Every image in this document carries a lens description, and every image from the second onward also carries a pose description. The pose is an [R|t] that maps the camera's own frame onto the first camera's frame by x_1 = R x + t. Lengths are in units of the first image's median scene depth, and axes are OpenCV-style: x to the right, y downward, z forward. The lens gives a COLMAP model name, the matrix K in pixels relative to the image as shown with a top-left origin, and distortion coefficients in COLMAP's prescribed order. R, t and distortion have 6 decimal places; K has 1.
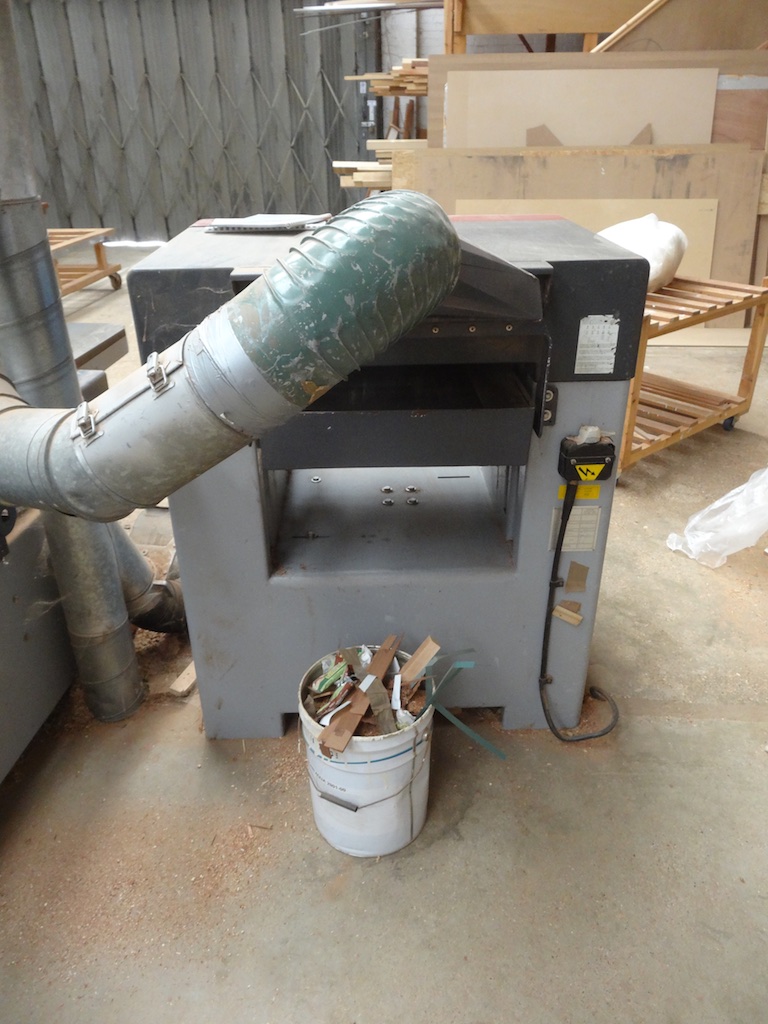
lens RADIAL K [[753.2, 0, 384.0], [0, 753.2, 512.0], [0, 0, 1]] dist [0.004964, -0.003964]
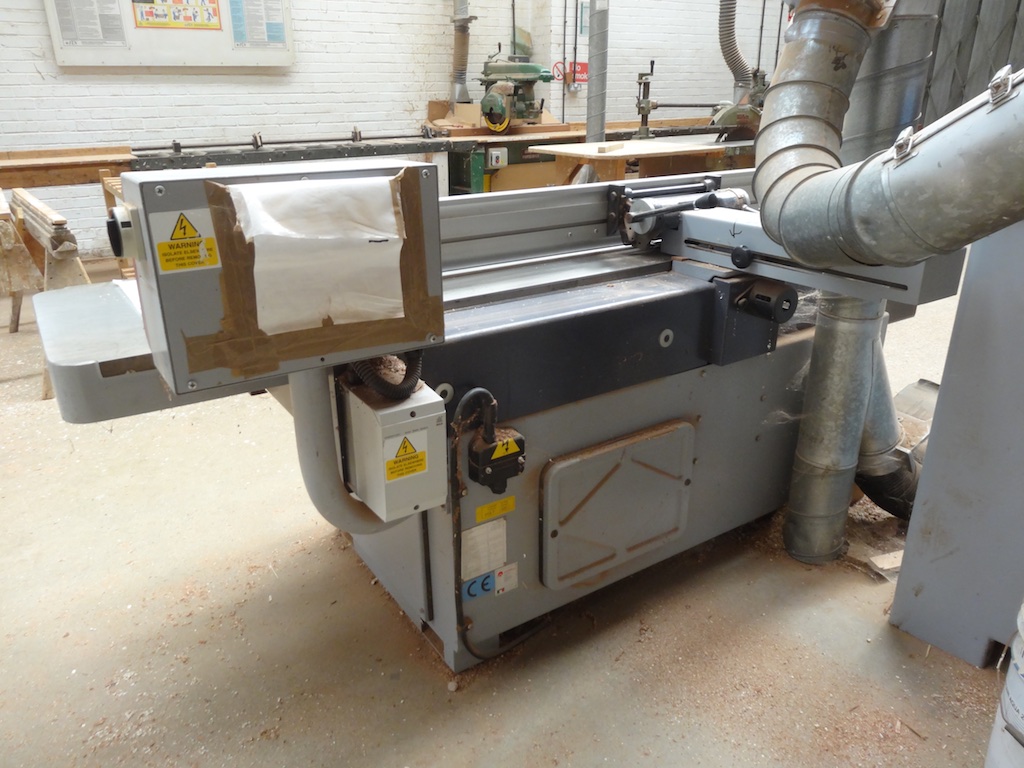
lens RADIAL K [[753.2, 0, 512.0], [0, 753.2, 384.0], [0, 0, 1]] dist [0.004964, -0.003964]
pose [[0.633485, 0.290398, -0.717193, 0.043579], [-0.363473, 0.929950, 0.055496, 0.156003], [0.683069, 0.225524, 0.694662, 0.008747]]
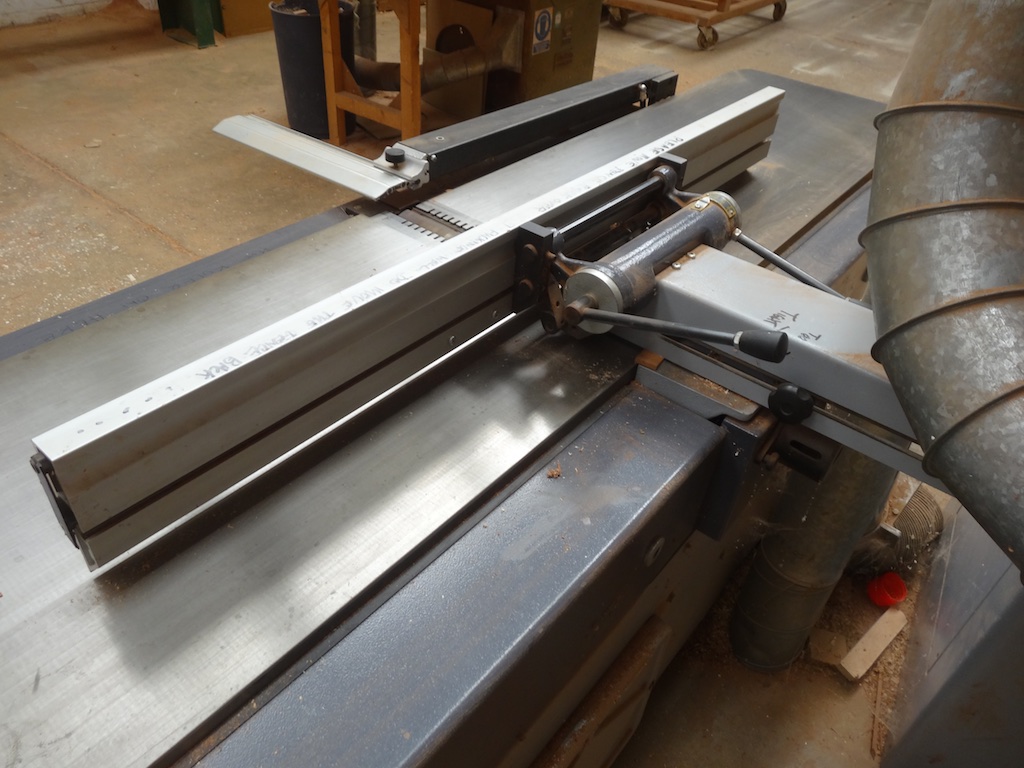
lens RADIAL K [[753.2, 0, 512.0], [0, 753.2, 384.0], [0, 0, 1]] dist [0.004964, -0.003964]
pose [[0.832525, 0.398858, -0.384466, -0.411882], [-0.327114, 0.914025, 0.239905, -0.090854], [0.447100, -0.073963, 0.891421, 0.255251]]
